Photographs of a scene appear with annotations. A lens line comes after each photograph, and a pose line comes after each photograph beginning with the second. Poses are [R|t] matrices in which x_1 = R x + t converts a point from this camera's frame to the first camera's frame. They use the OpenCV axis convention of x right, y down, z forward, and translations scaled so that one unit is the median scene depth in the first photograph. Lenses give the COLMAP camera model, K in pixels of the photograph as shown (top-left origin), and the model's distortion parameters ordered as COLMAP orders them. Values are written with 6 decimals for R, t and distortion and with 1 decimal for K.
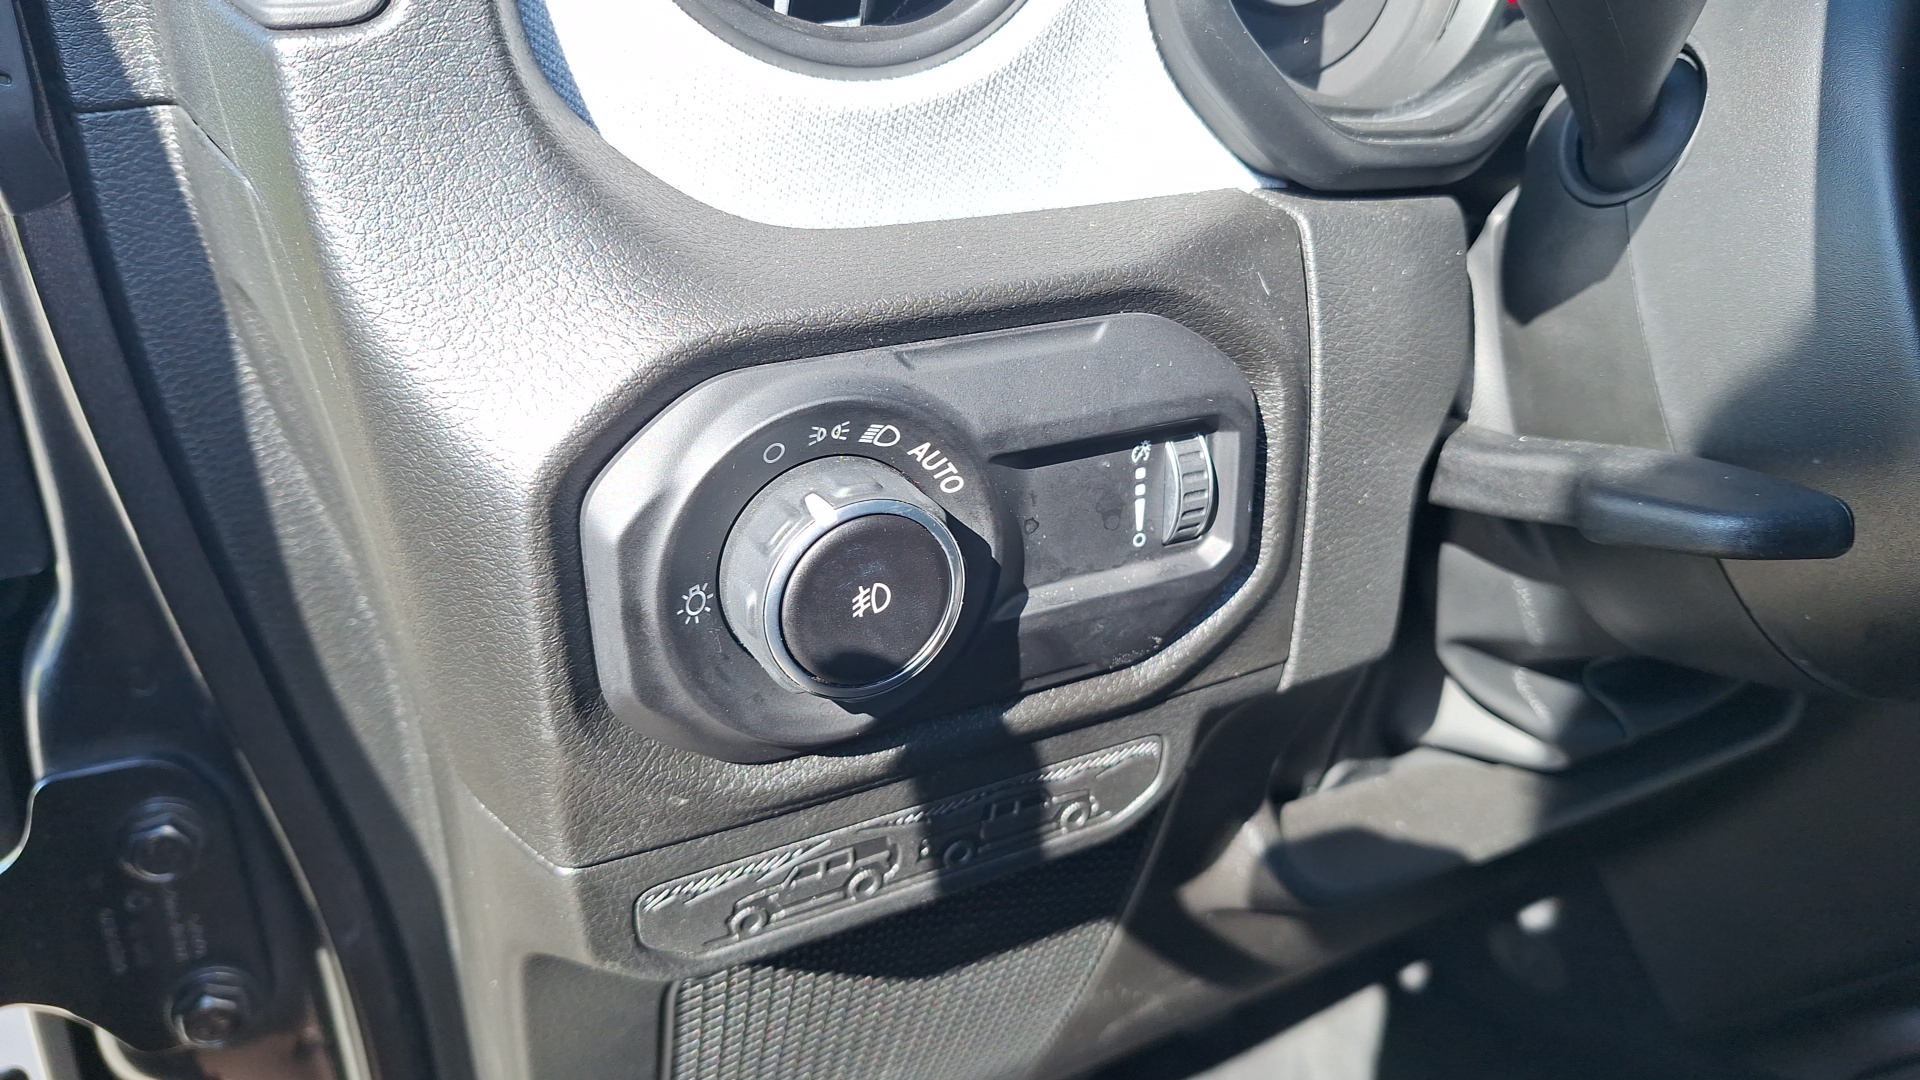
lens RADIAL K [[1329.8, 0, 958.5], [0, 1329.8, 534.3], [0, 0, 1]] dist [0.093430, -0.110168]
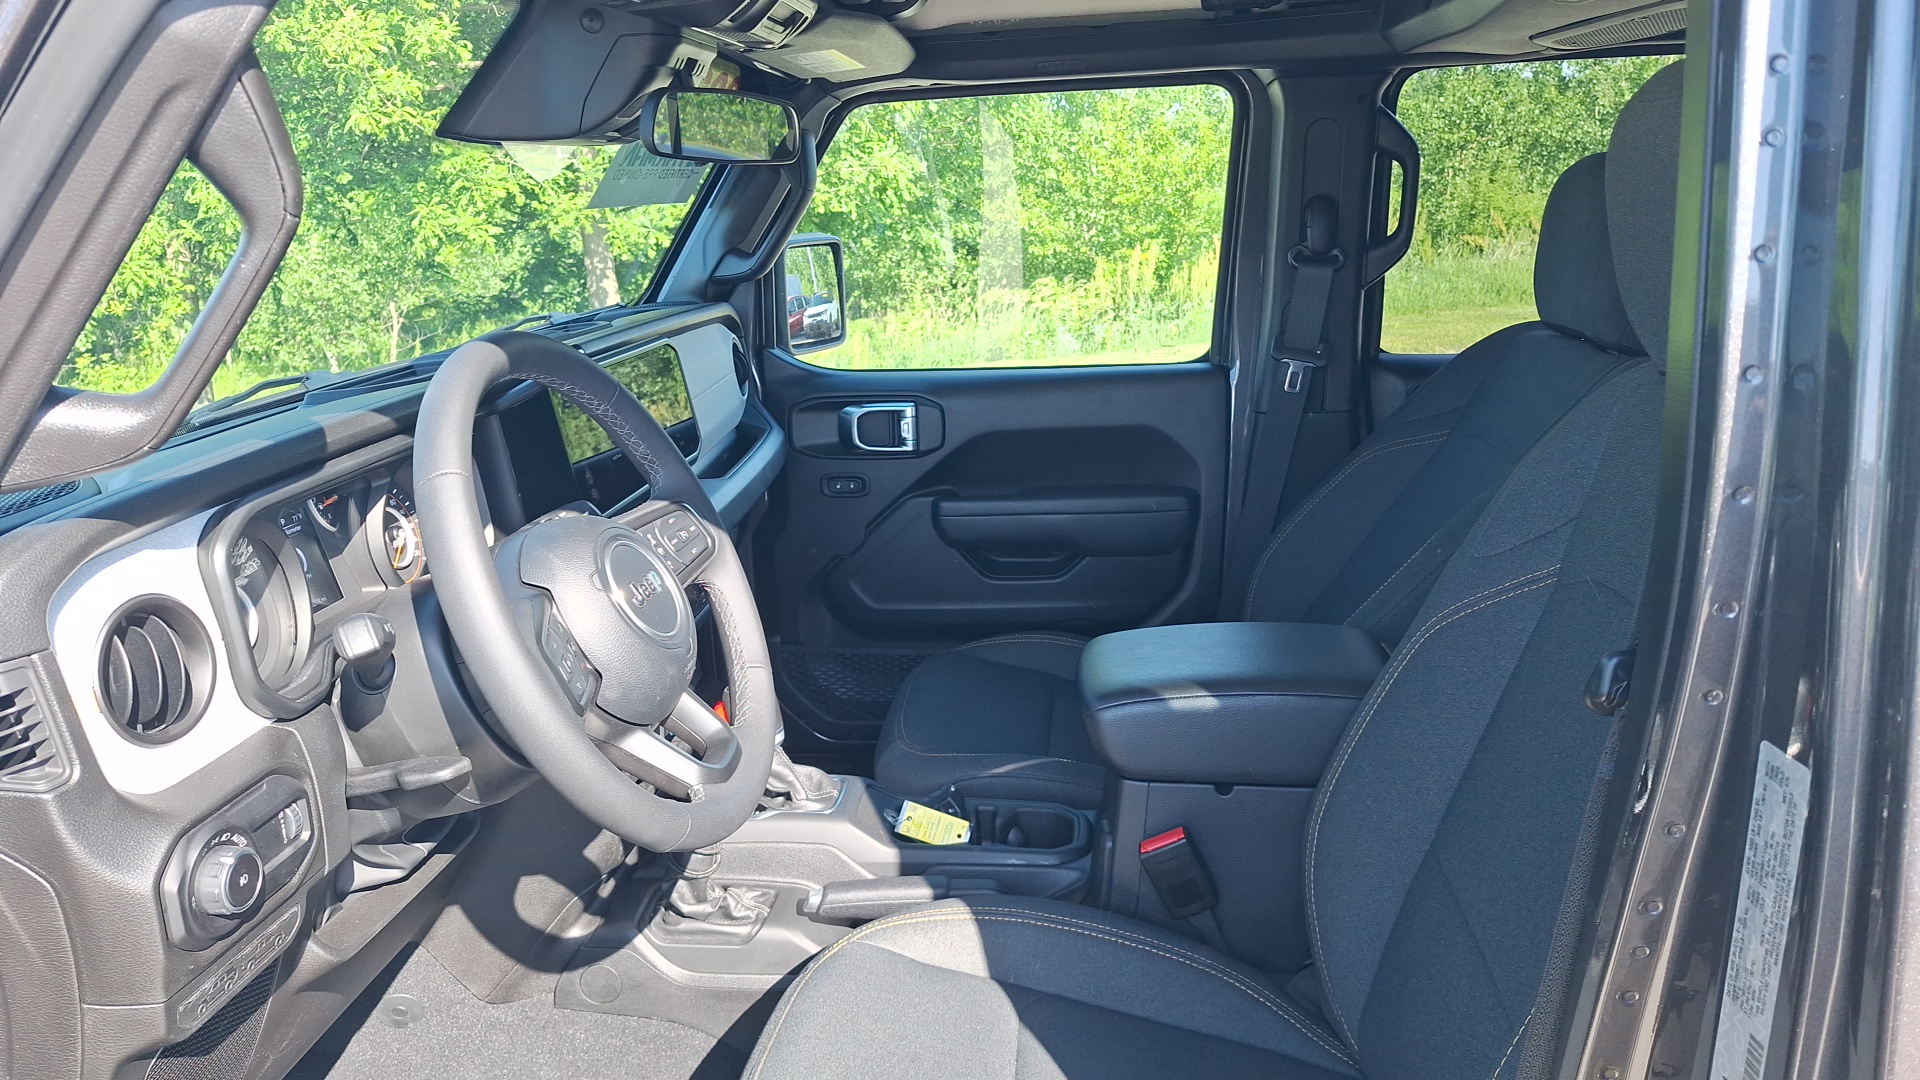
lens RADIAL K [[1329.8, 0, 958.5], [0, 1329.8, 534.3], [0, 0, 1]] dist [0.093430, -0.110168]
pose [[0.561305, -0.200505, 0.802954, -1.361363], [0.325117, 0.945632, 0.008861, -0.187515], [-0.761076, 0.256080, 0.595976, -2.276353]]
